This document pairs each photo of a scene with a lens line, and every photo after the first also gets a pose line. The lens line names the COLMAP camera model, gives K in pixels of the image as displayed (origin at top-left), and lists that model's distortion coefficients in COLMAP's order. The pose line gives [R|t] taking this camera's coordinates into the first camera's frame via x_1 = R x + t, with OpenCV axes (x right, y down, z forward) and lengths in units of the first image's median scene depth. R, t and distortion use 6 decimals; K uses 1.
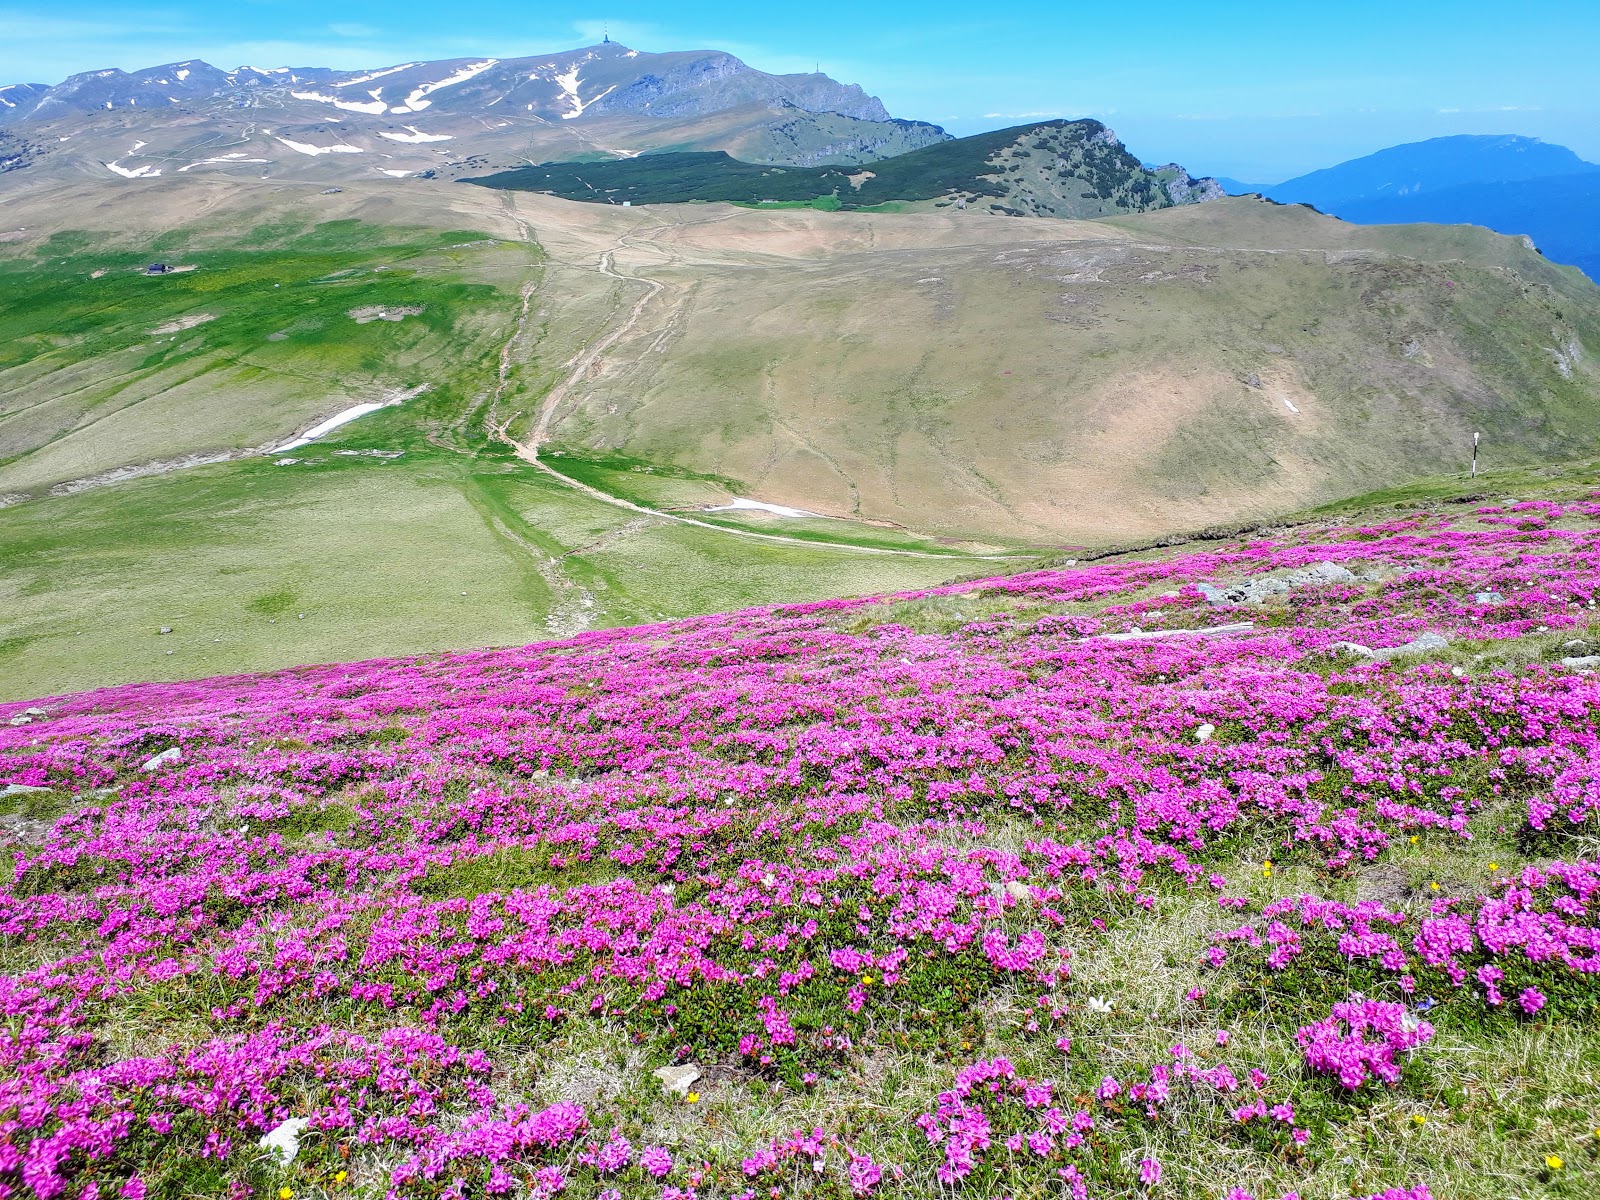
lens RADIAL K [[1309.2, 0, 800.7], [0, 1309.2, 568.3], [0, 0, 1]] dist [0.003010, 0.006458]
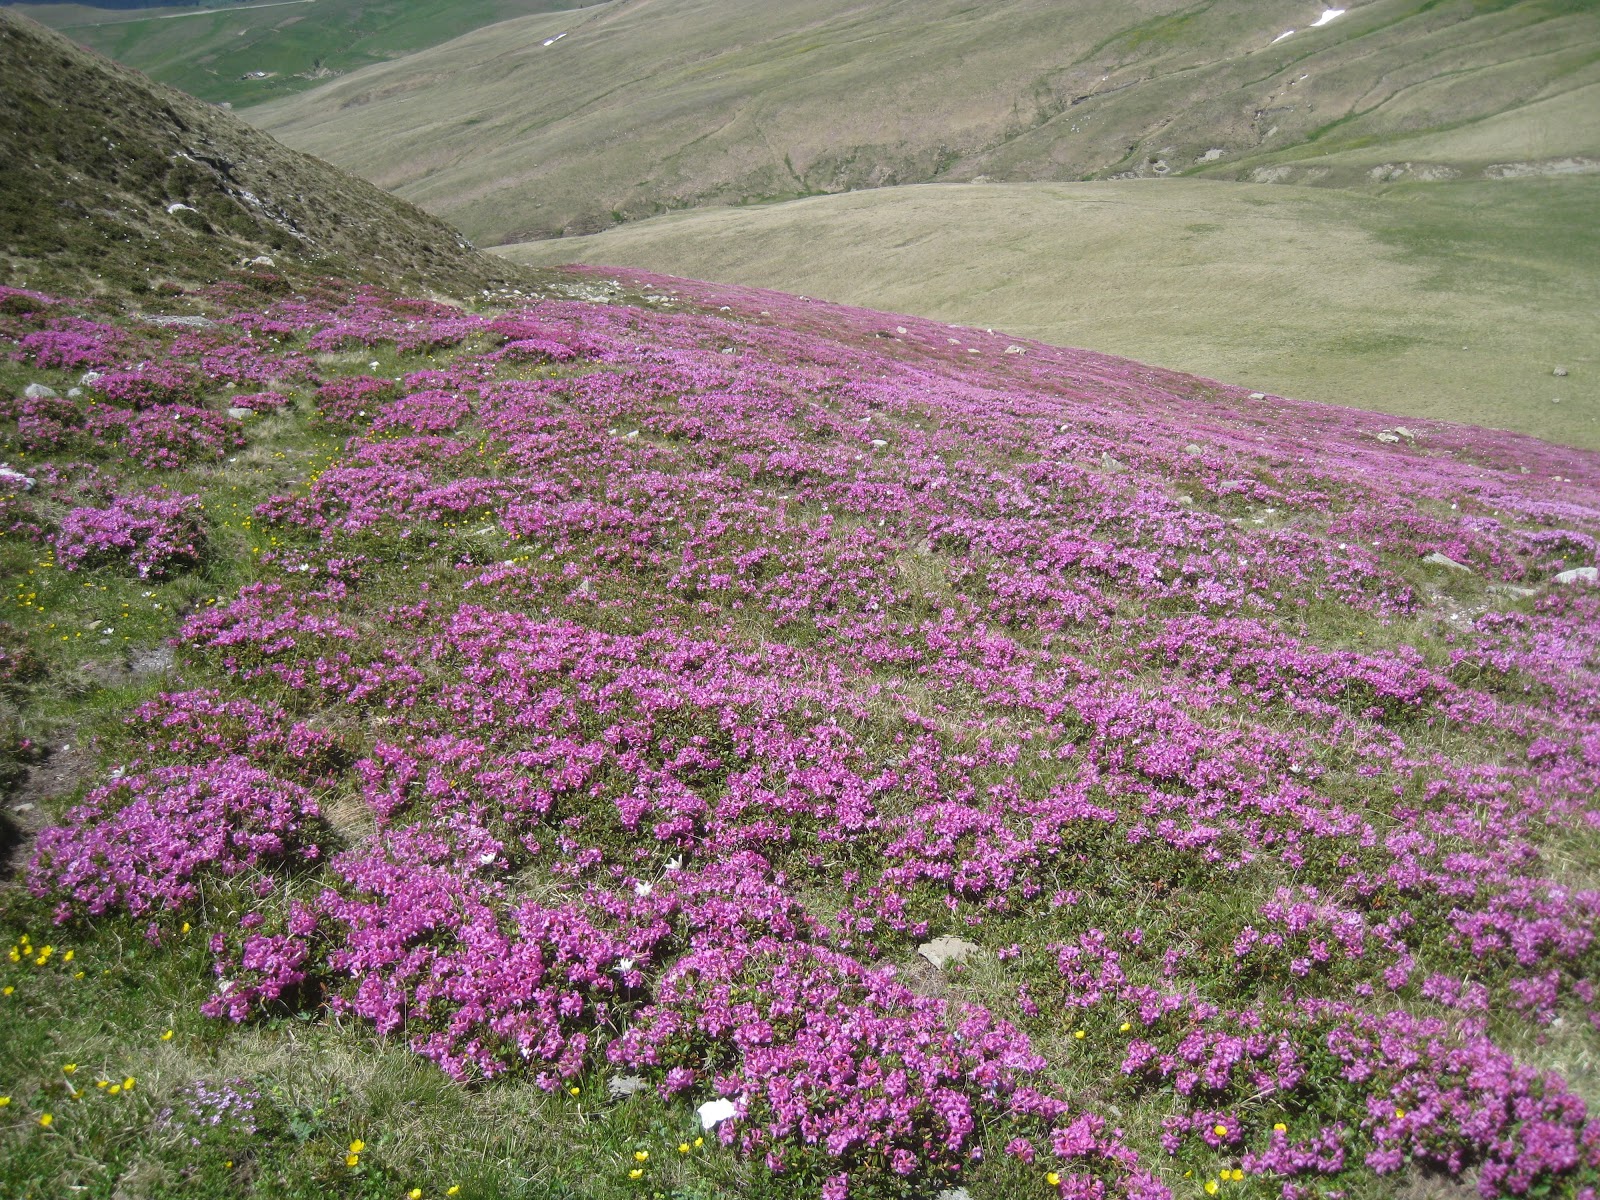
lens RADIAL K [[1722.2, 0, 824.6], [0, 1722.2, 610.4], [0, 0, 1]] dist [-0.158875, 0.115406]
pose [[0.621624, 0.345462, -0.703022, 0.008902], [-0.211354, 0.938179, 0.274135, -0.037366], [0.754264, -0.021822, 0.656209, -0.144783]]
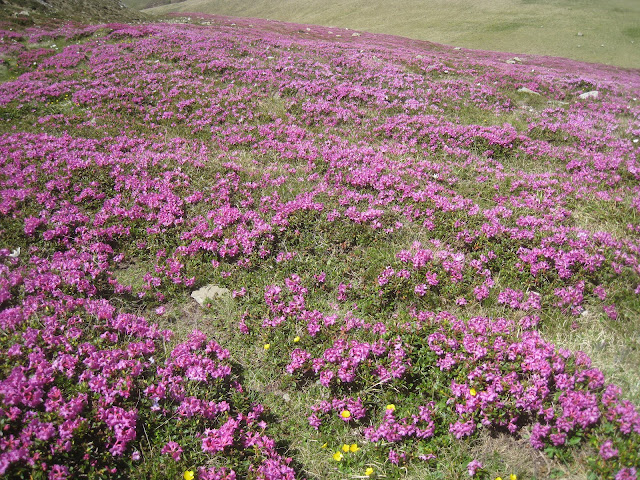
lens RADIAL K [[688.9, 0, 329.8], [0, 688.9, 244.2], [0, 0, 1]] dist [-0.158875, 0.115406]
pose [[0.682814, 0.389183, -0.618305, -0.044681], [-0.160971, 0.905650, 0.392284, 0.016954], [0.712638, -0.168328, 0.681038, 0.003809]]
